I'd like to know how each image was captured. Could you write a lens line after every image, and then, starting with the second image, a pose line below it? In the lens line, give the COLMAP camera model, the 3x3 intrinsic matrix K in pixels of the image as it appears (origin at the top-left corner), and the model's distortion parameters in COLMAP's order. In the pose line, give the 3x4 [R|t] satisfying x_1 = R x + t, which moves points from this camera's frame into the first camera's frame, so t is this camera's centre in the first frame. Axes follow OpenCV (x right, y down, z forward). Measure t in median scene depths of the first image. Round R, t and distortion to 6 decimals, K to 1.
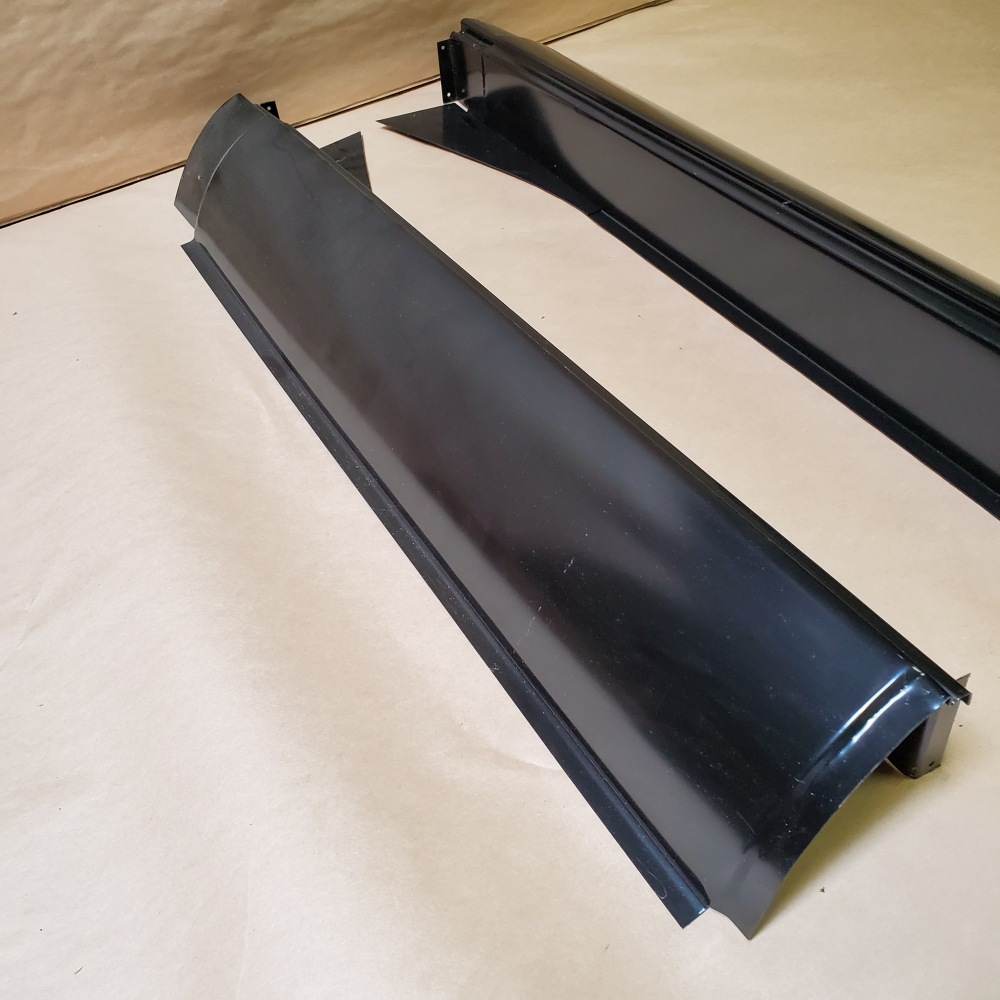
lens RADIAL K [[1009.2, 0, 504.3], [0, 1009.2, 488.3], [0, 0, 1]] dist [-0.035227, 0.065294]
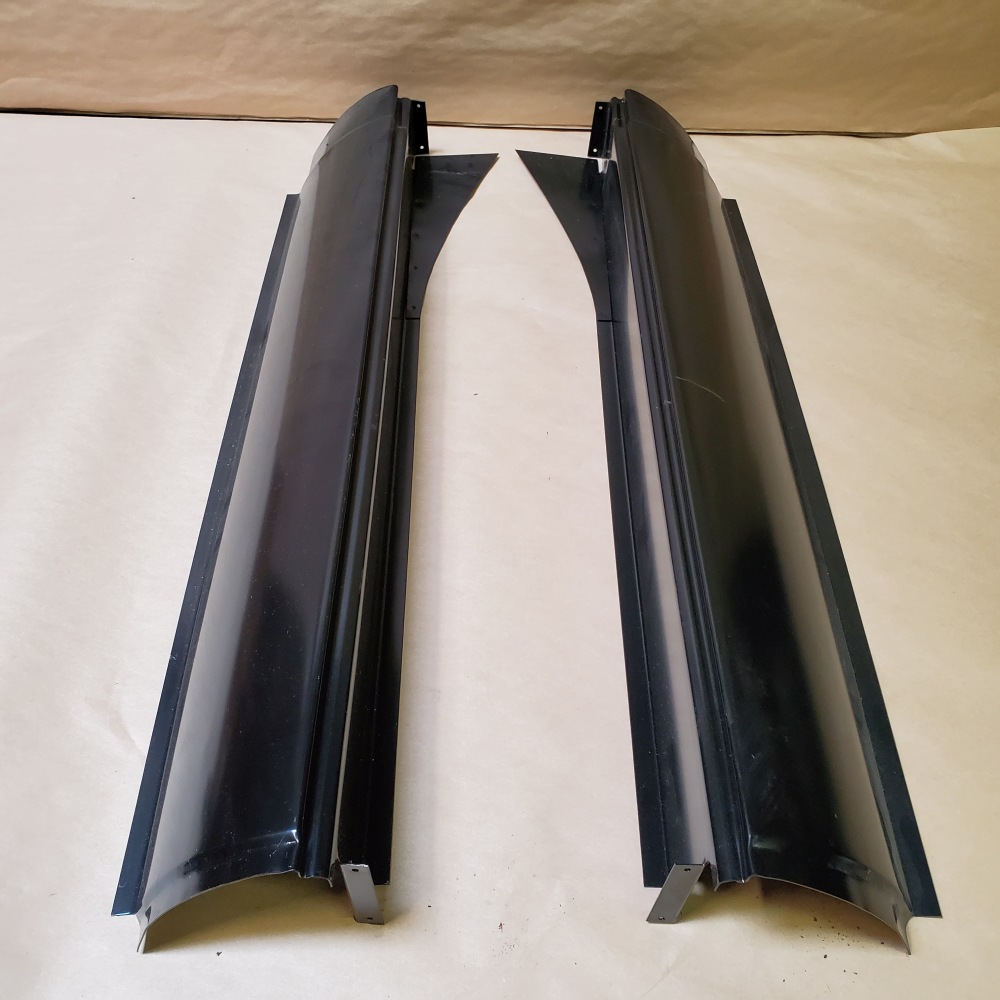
lens RADIAL K [[1009.2, 0, 504.3], [0, 1009.2, 488.3], [0, 0, 1]] dist [-0.035227, 0.065294]
pose [[0.857424, 0.453363, -0.243487, 0.305895], [-0.436392, 0.891326, 0.122883, -0.184520], [0.272737, 0.000893, 0.962088, -0.029097]]
